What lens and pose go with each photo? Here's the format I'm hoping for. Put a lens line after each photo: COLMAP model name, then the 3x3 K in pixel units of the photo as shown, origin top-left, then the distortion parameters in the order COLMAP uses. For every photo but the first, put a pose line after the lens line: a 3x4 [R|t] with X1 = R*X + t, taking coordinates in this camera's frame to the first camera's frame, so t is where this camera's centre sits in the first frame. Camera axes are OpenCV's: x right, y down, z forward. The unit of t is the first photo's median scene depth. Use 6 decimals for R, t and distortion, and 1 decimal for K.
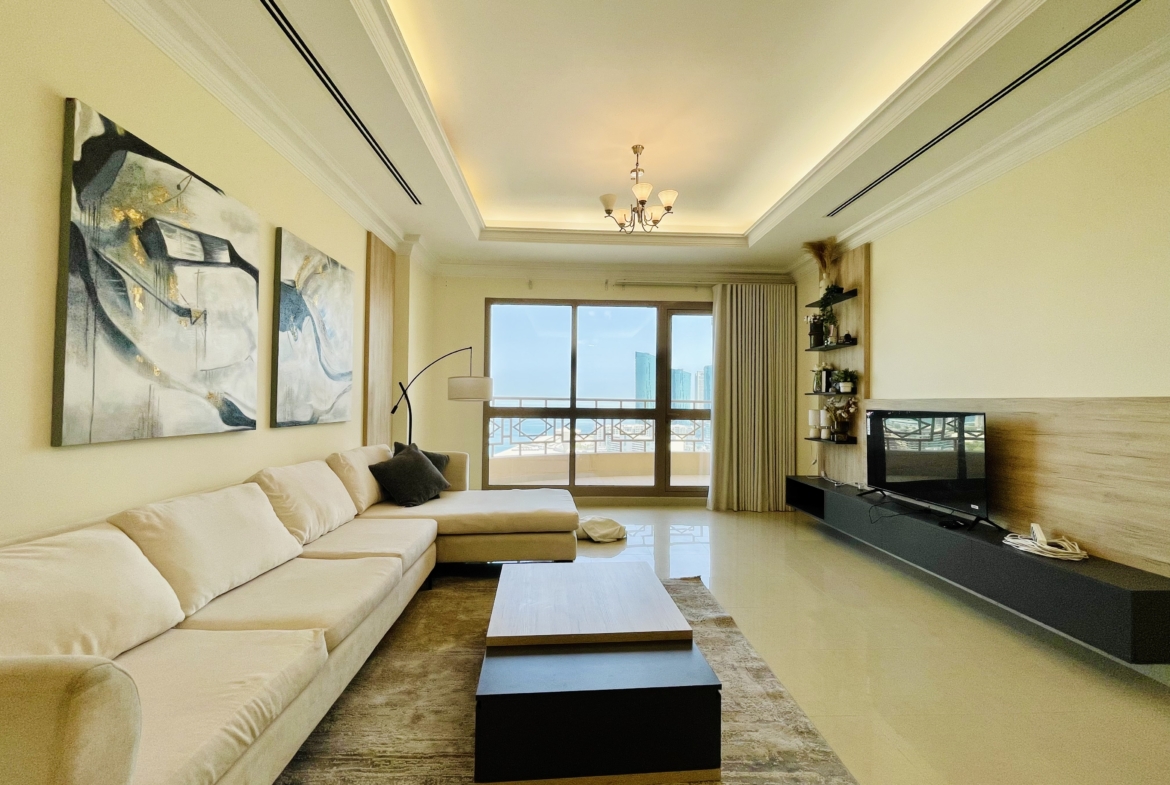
lens RADIAL K [[471.3, 0, 585.0], [0, 471.3, 392.5], [0, 0, 1]] dist [-0.022847, 0.008858]
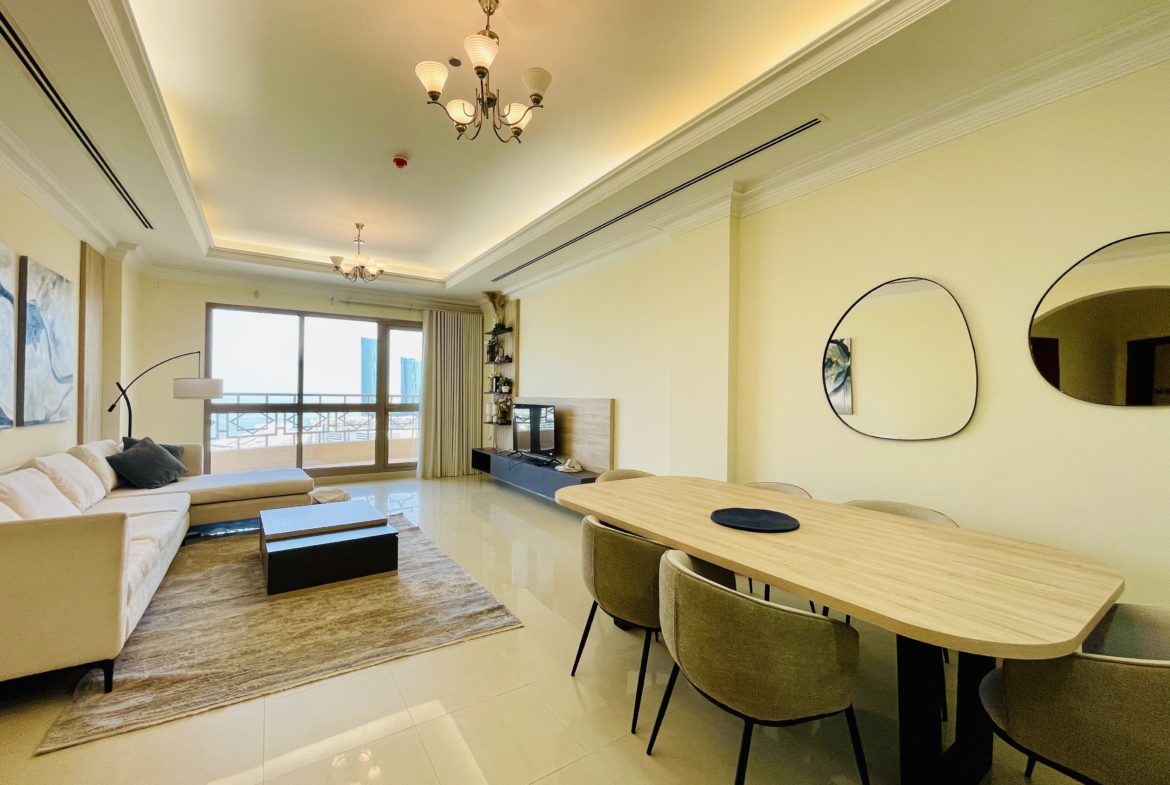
lens RADIAL K [[471.3, 0, 585.0], [0, 471.3, 392.5], [0, 0, 1]] dist [-0.022847, 0.008858]
pose [[0.851681, 0.000007, 0.524060, -0.040720], [-0.010288, 0.999807, 0.016708, -0.028024], [-0.523959, -0.019621, 0.851518, -0.466533]]
